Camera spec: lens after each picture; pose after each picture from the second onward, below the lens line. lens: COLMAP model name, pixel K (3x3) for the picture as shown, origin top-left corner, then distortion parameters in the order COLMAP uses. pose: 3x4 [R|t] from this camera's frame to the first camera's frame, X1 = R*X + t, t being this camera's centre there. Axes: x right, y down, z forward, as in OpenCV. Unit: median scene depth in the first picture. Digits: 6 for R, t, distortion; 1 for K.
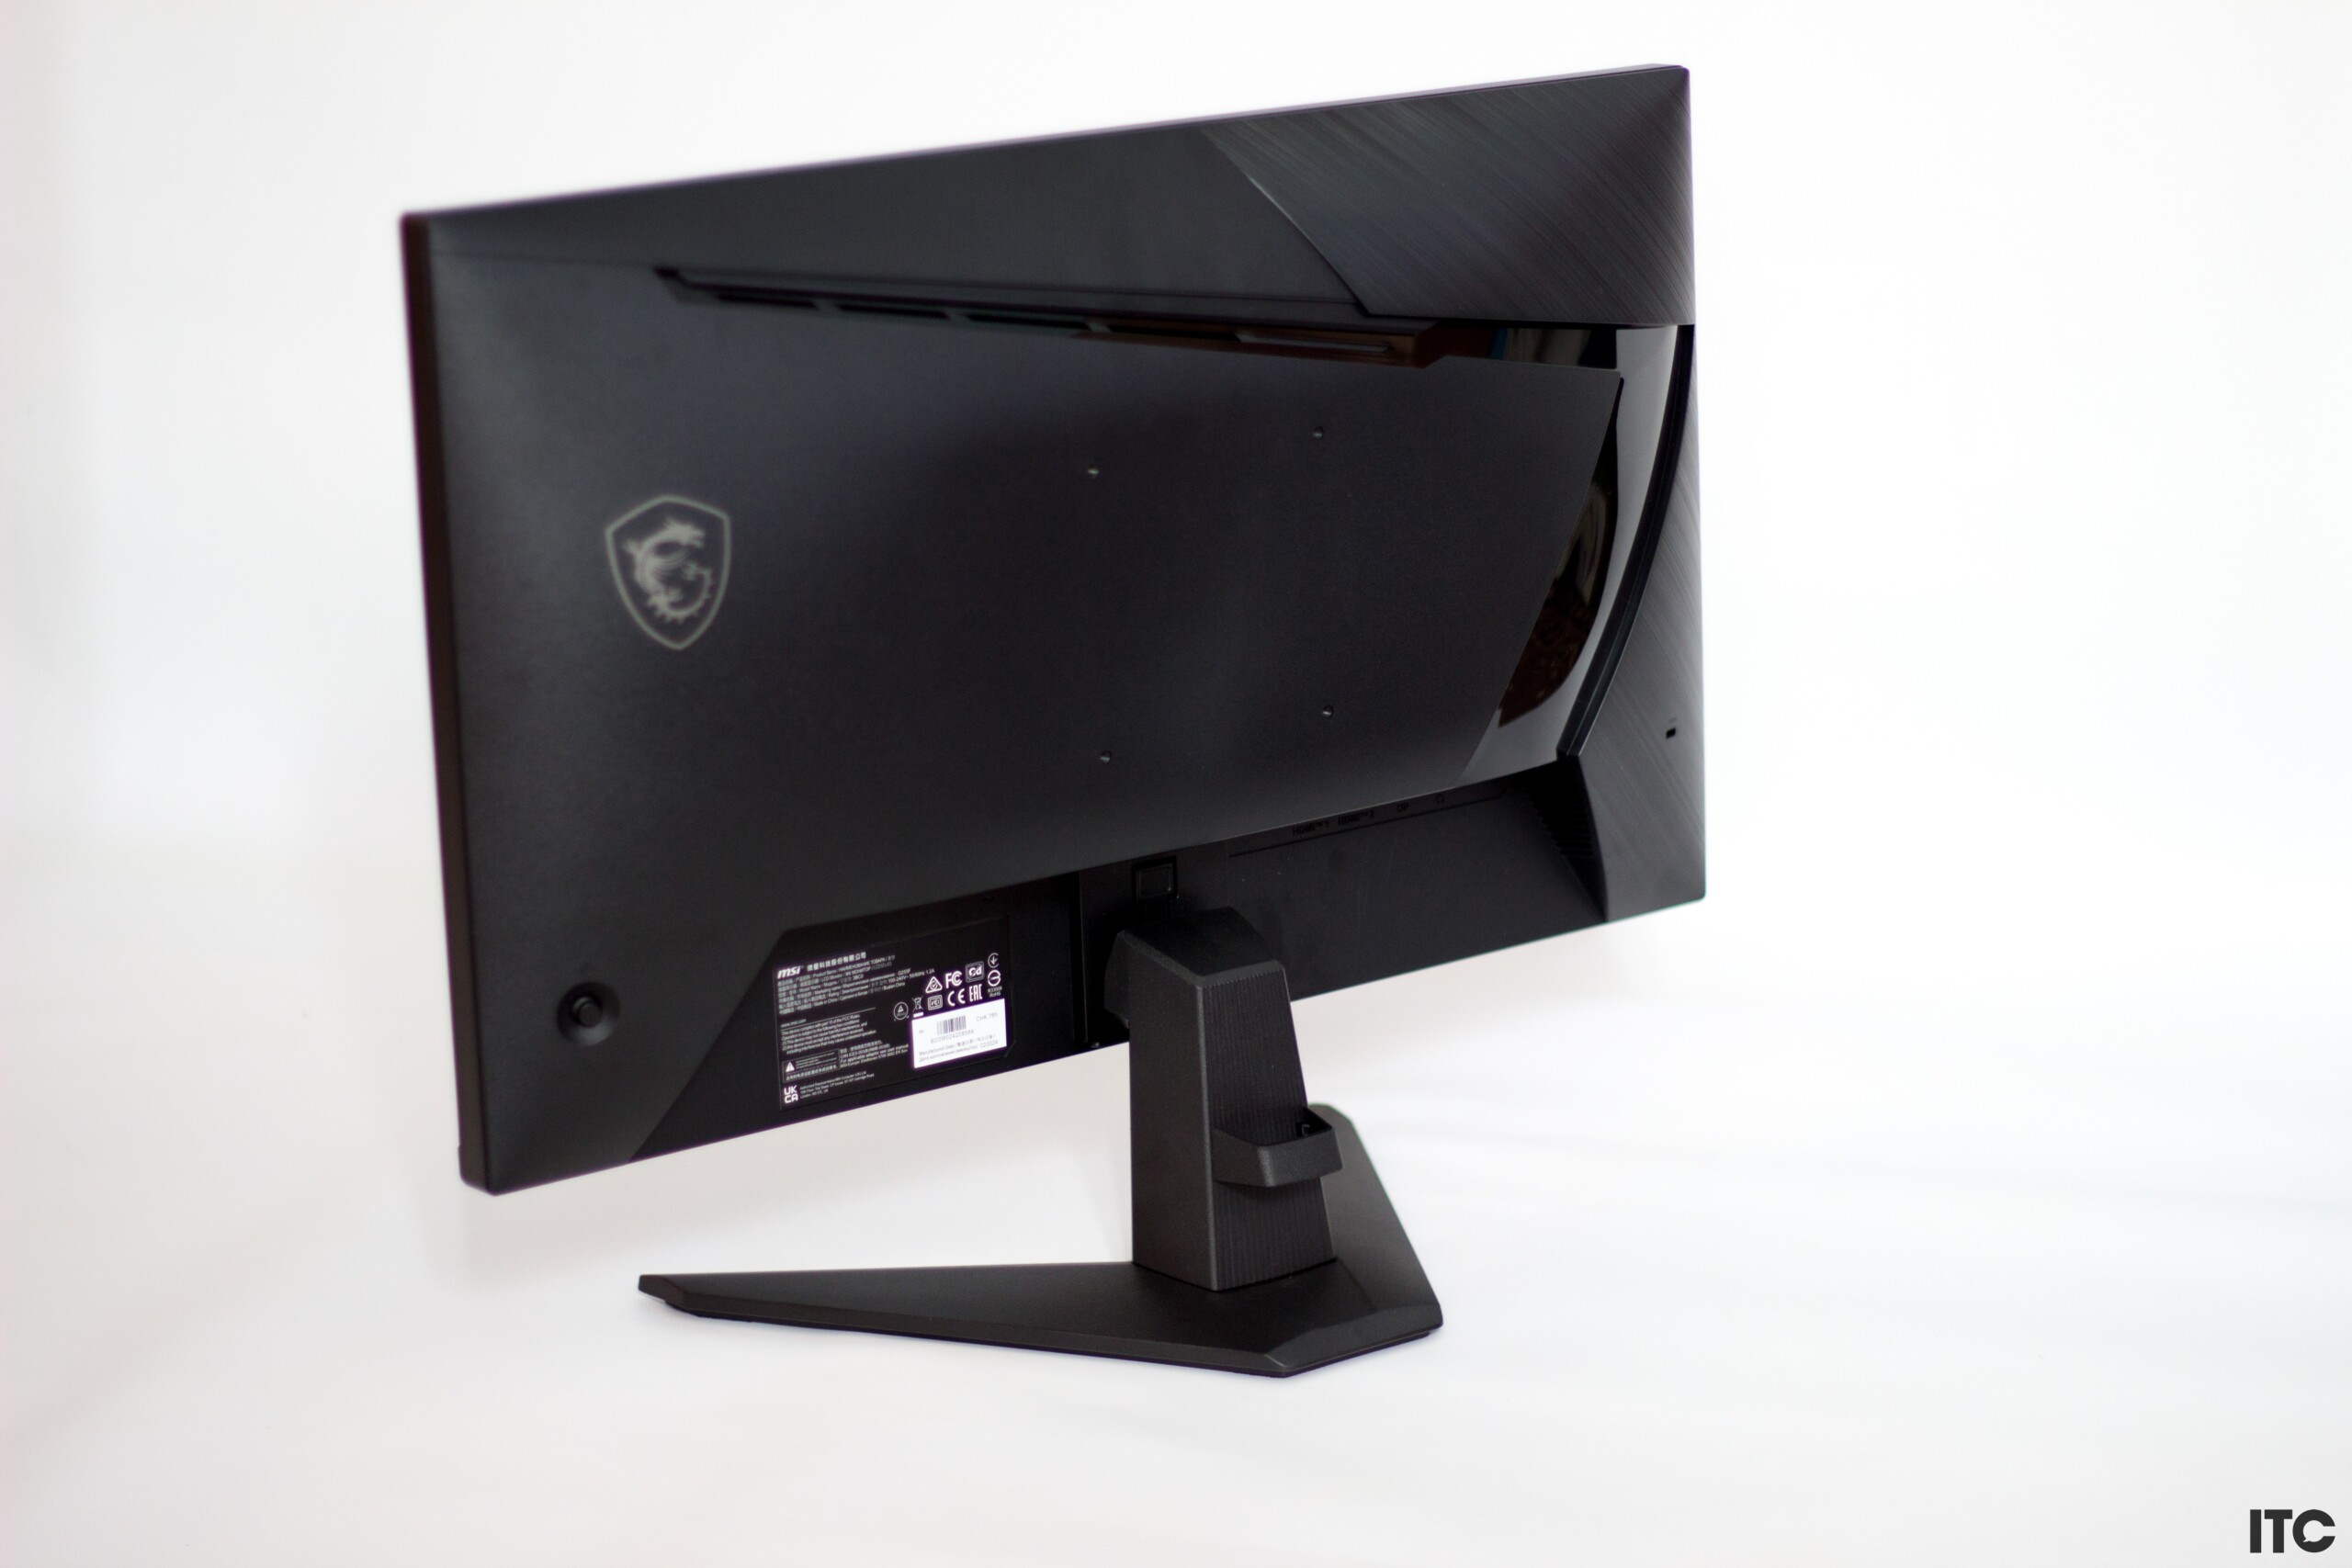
lens RADIAL K [[5895.6, 0, 1179.9], [0, 5895.6, 788.4], [0, 0, 1]] dist [-0.195546, 0.000000]
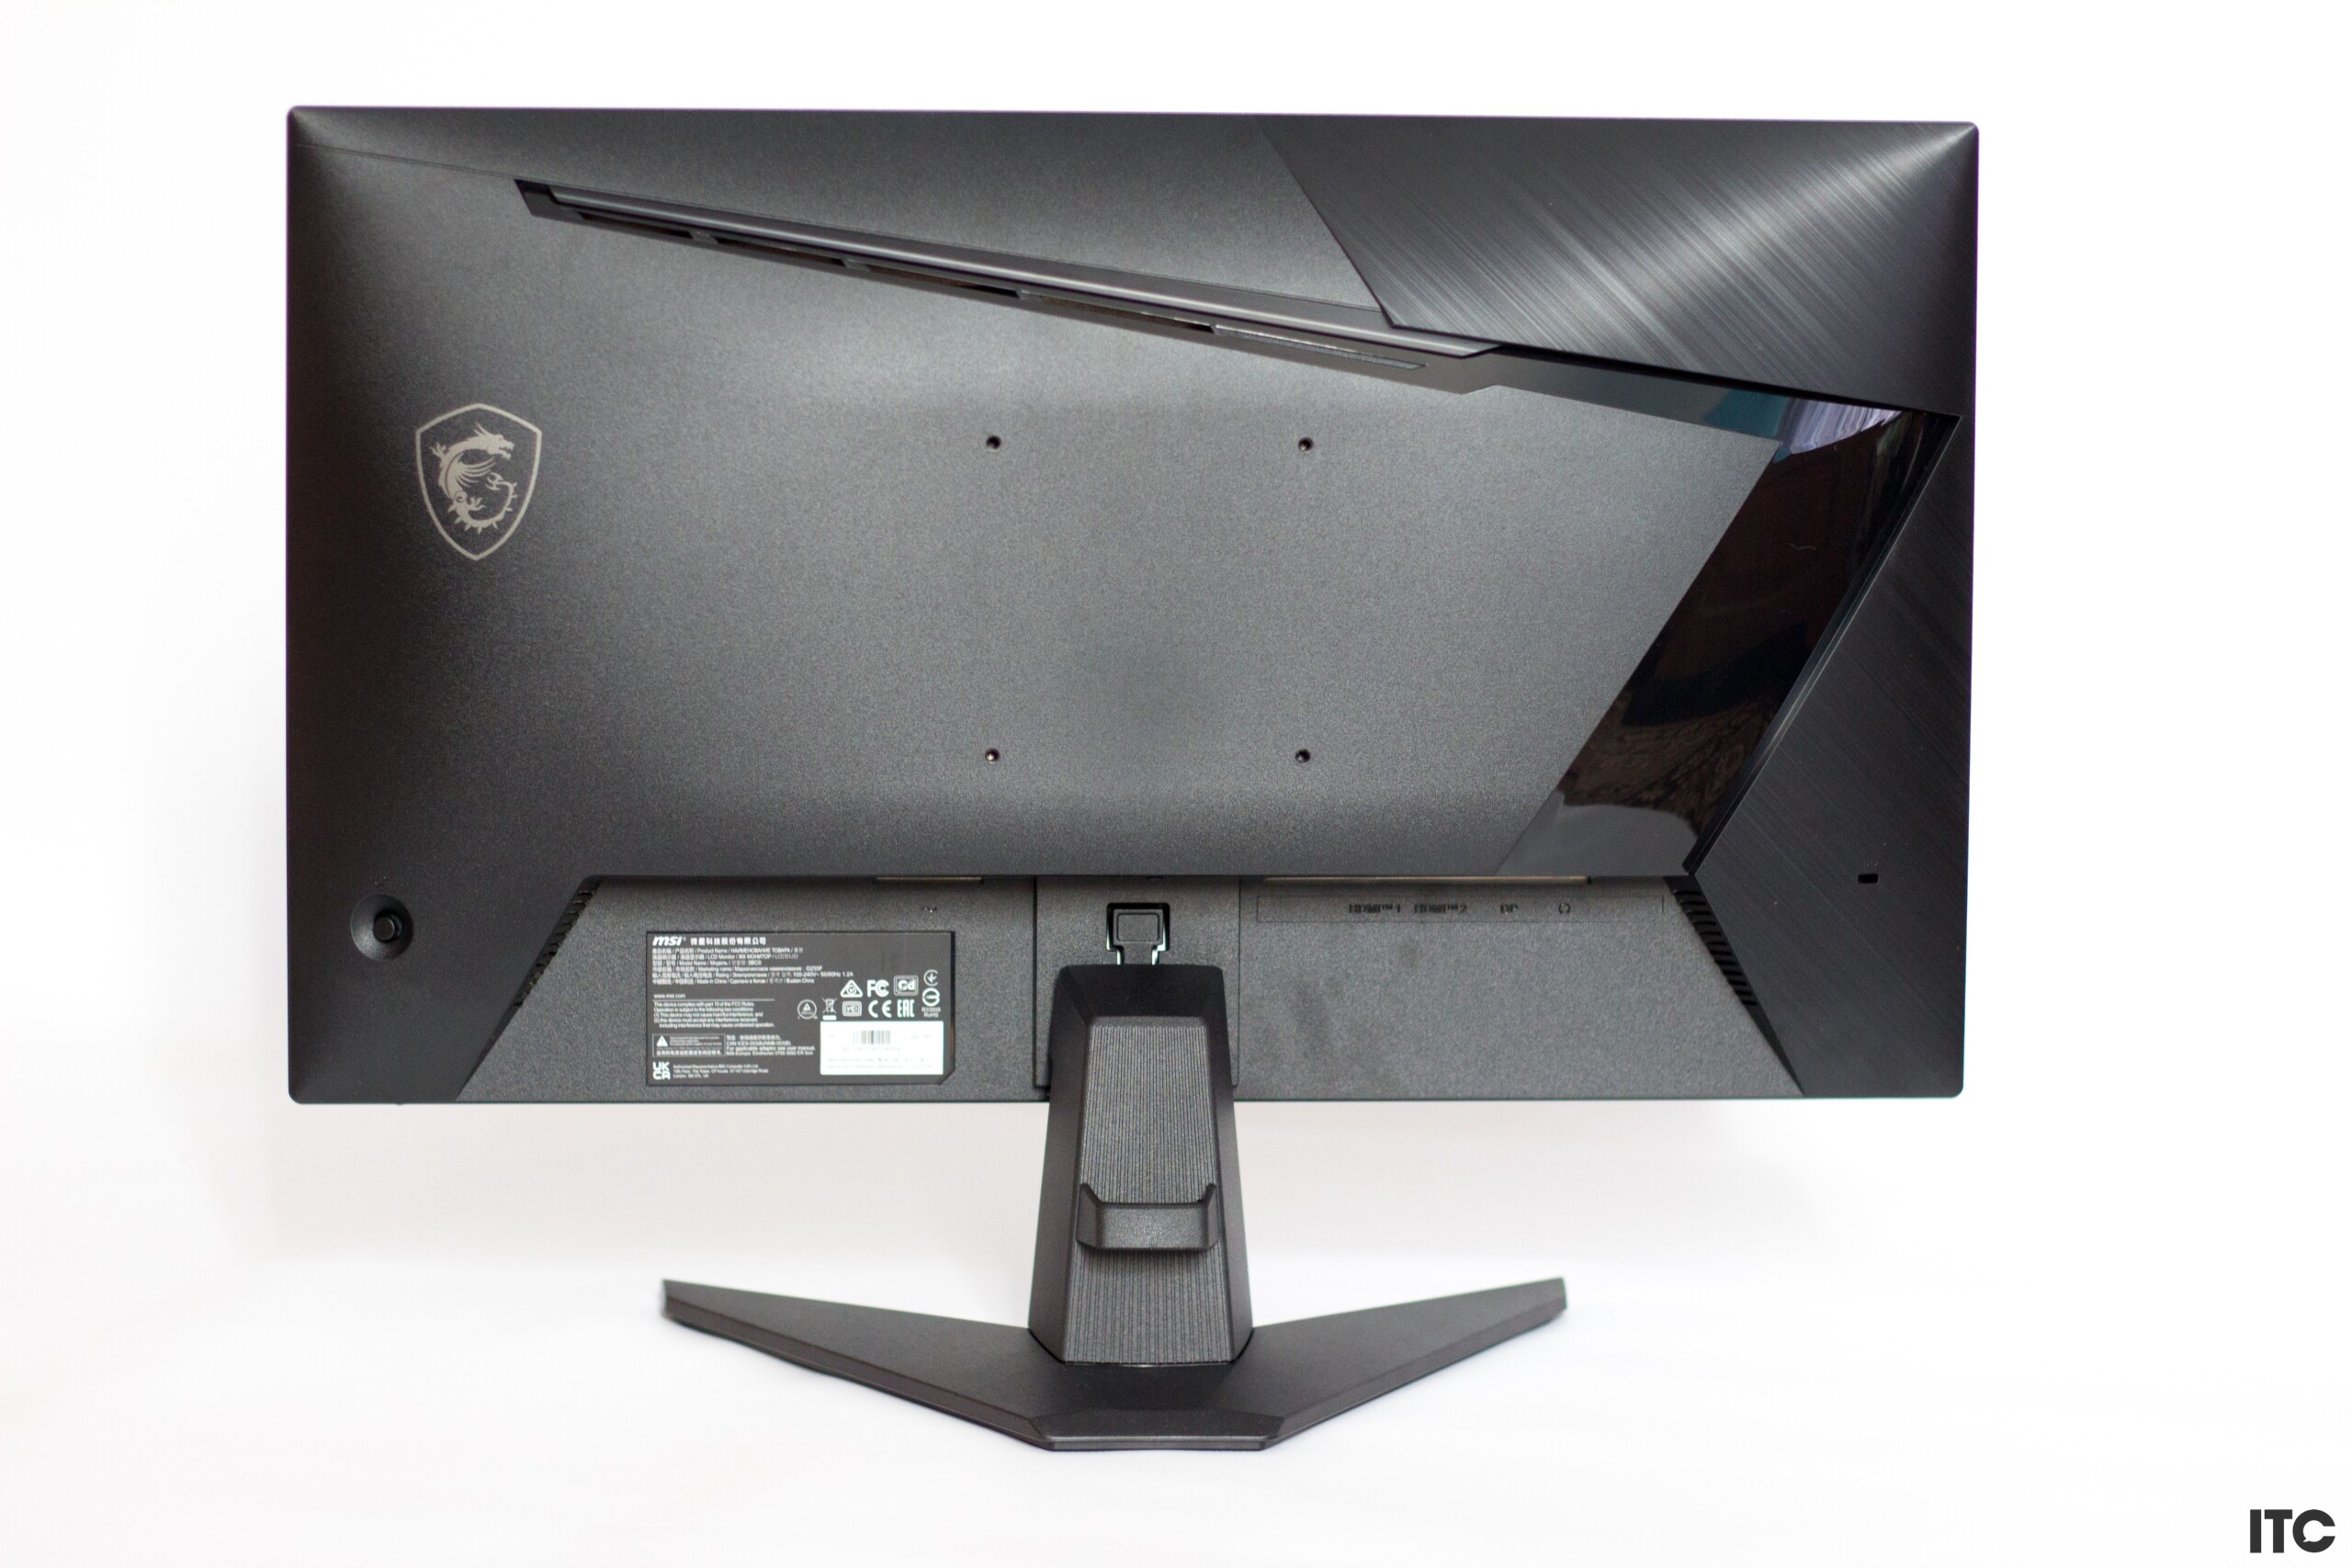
lens RADIAL K [[5895.6, 0, 1166.6], [0, 5895.6, 777.7], [0, 0, 1]] dist [-0.195546, 0.000000]
pose [[0.822123, 0.087760, -0.562505, 0.534512], [-0.160406, 0.983725, -0.080961, 0.069086], [0.546245, 0.156789, 0.822821, 0.246318]]
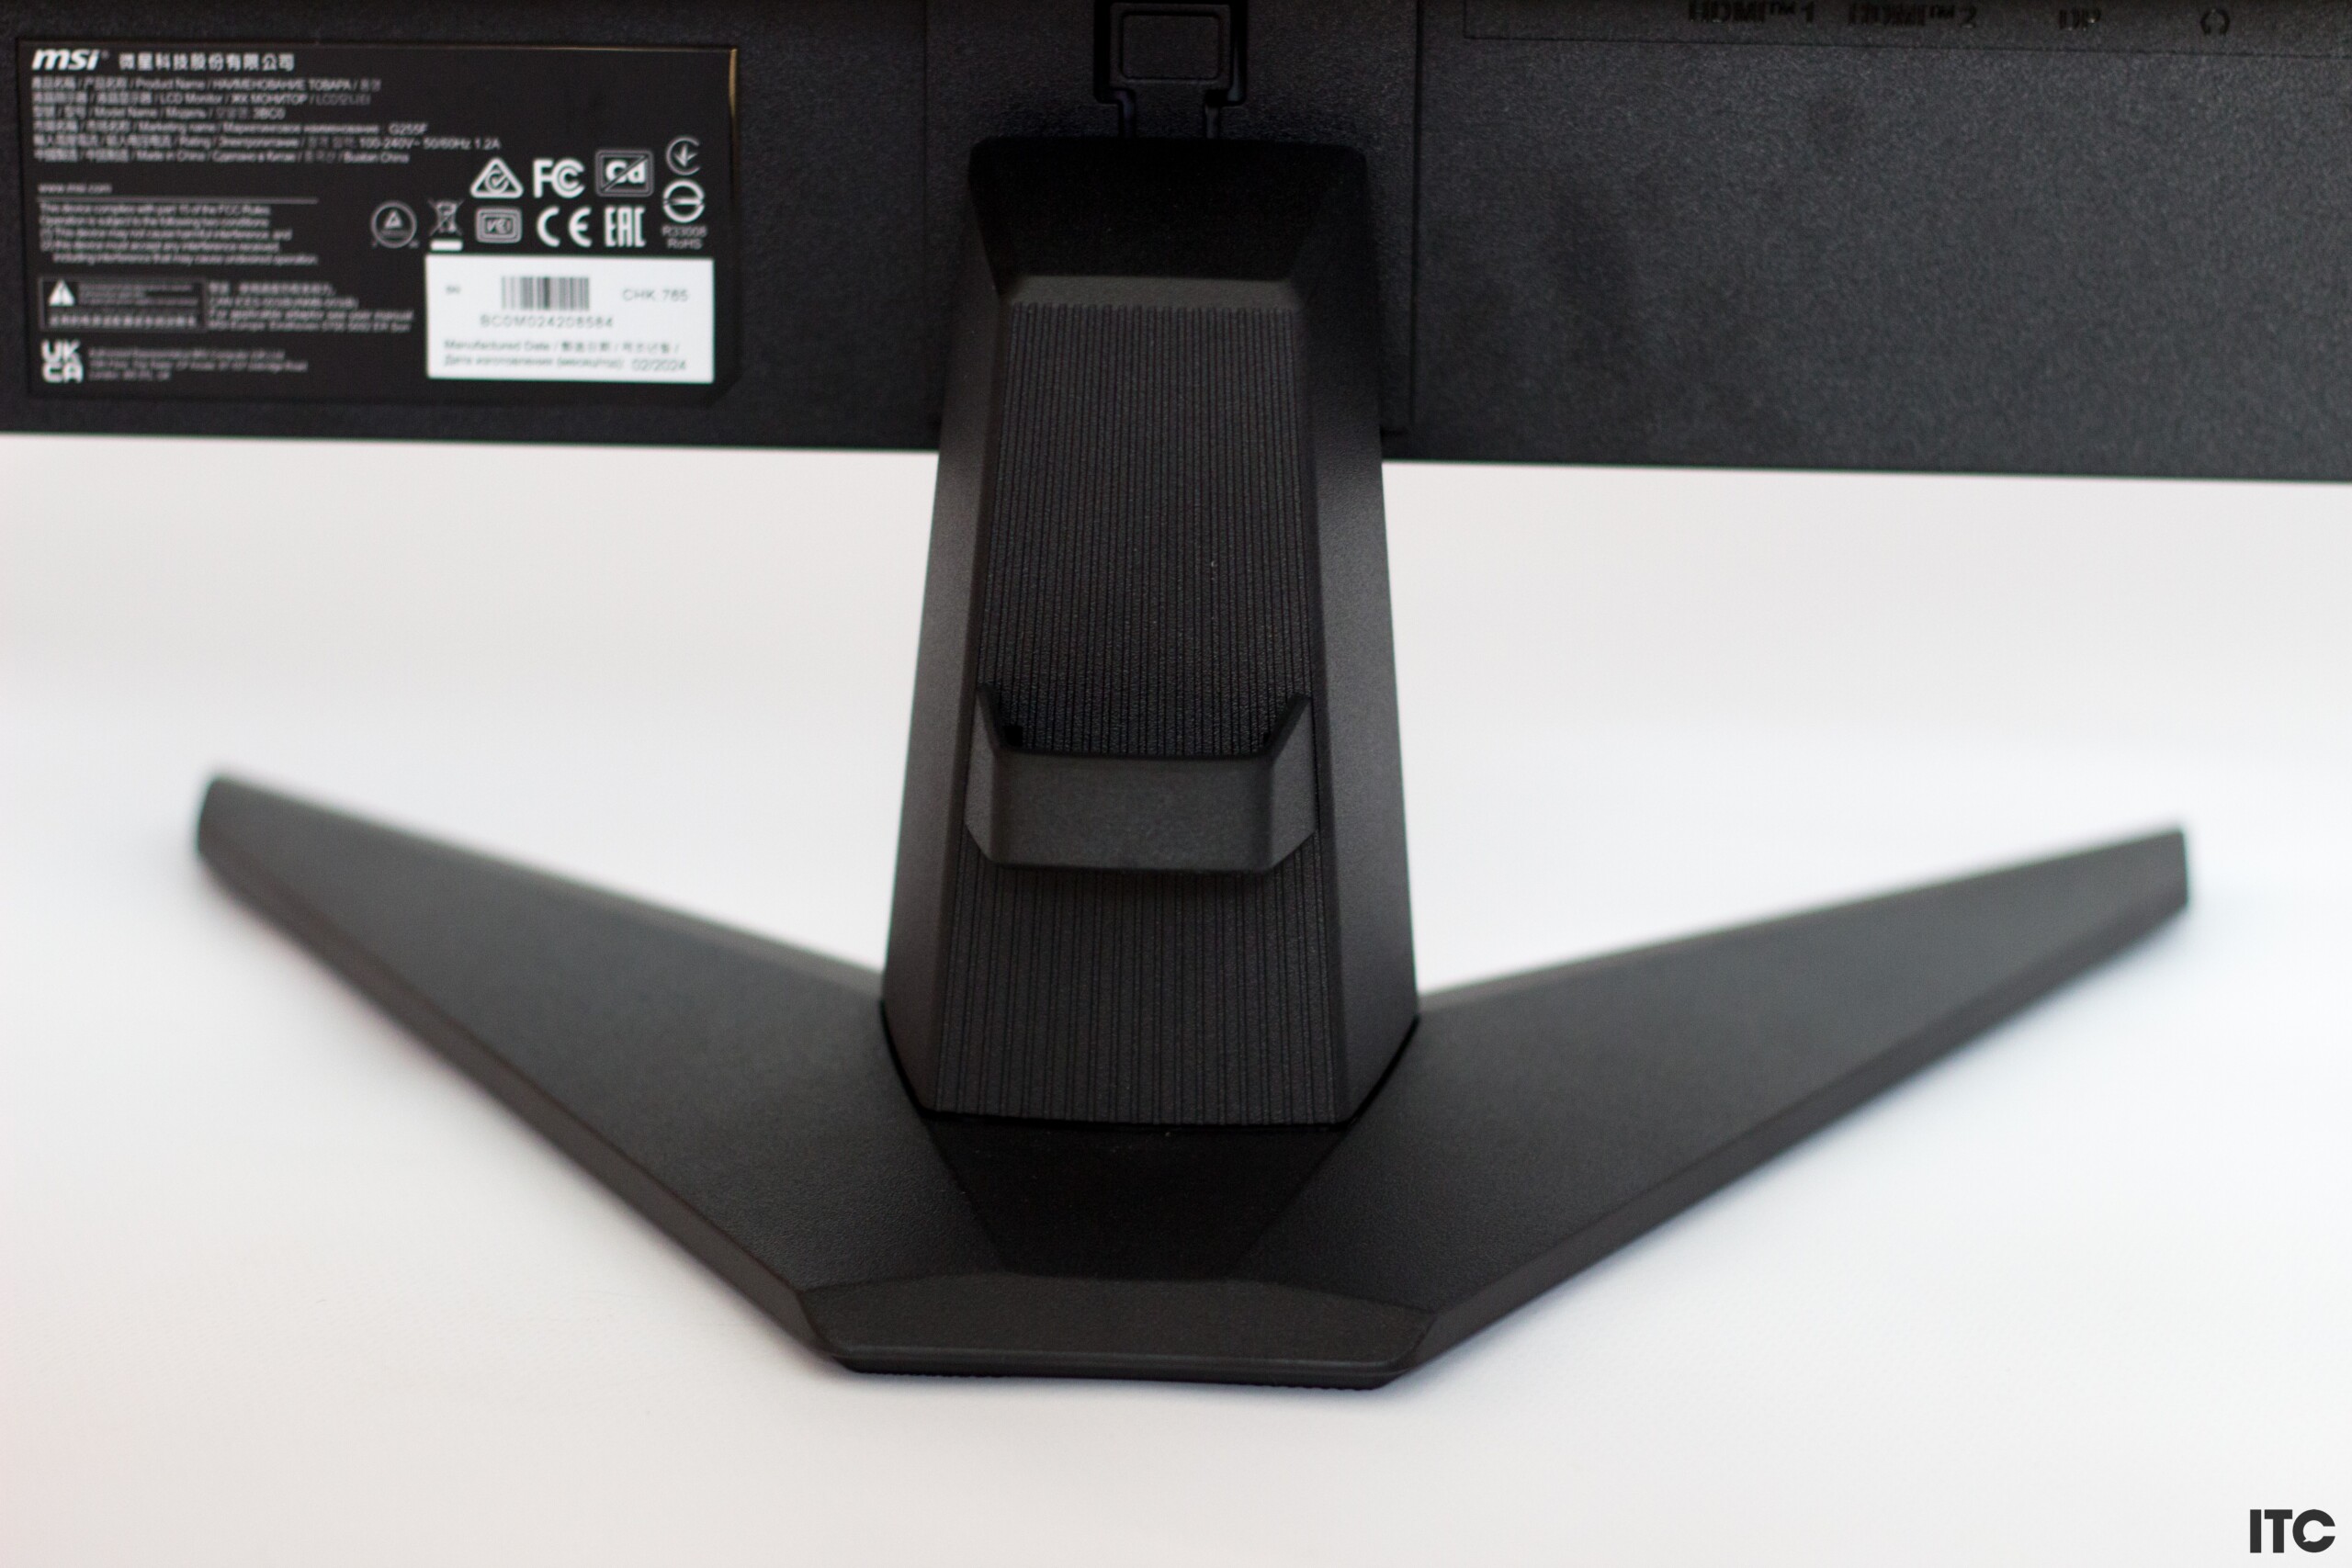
lens RADIAL K [[5895.6, 0, 1175.3], [0, 5895.6, 781.8], [0, 0, 1]] dist [-0.195546, 0.000000]
pose [[0.745477, 0.226930, -0.626711, 0.254025], [-0.184309, 0.973778, 0.133364, 0.011658], [0.640542, 0.016089, 0.767754, 0.731932]]
